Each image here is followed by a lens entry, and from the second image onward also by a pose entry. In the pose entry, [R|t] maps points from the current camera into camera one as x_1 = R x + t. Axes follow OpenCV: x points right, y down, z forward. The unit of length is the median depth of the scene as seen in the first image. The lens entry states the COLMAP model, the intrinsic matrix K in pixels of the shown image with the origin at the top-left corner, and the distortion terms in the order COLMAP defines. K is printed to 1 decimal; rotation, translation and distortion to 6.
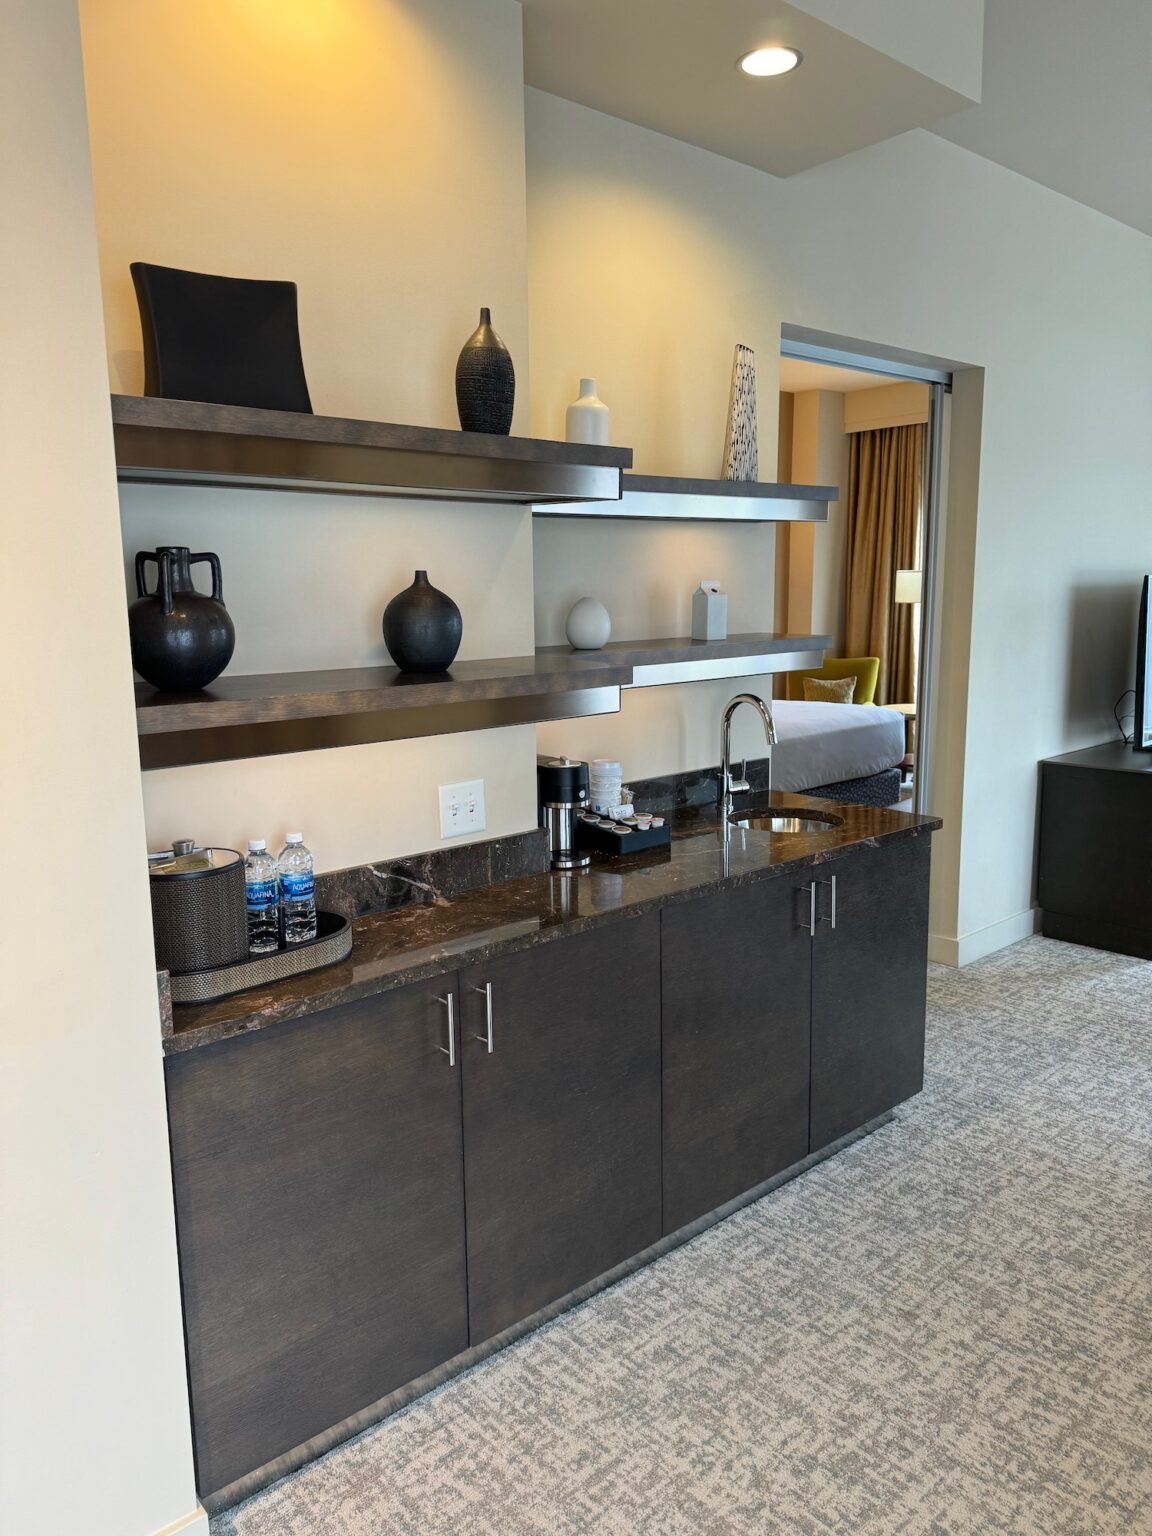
lens RADIAL K [[1062.1, 0, 575.7], [0, 1062.1, 770.6], [0, 0, 1]] dist [0.021053, -0.003217]
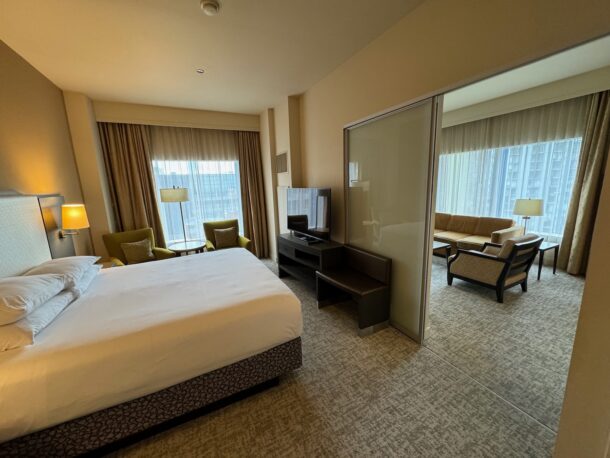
lens RADIAL K [[261.6, 0, 307.9], [0, 261.6, 214.2], [0, 0, 1]] dist [0.000009, -0.000005]
pose [[0.265913, -0.107203, 0.958018, -0.639850], [0.191264, 0.979907, 0.056564, -0.100744], [-0.944832, 0.168193, 0.281075, 0.674047]]
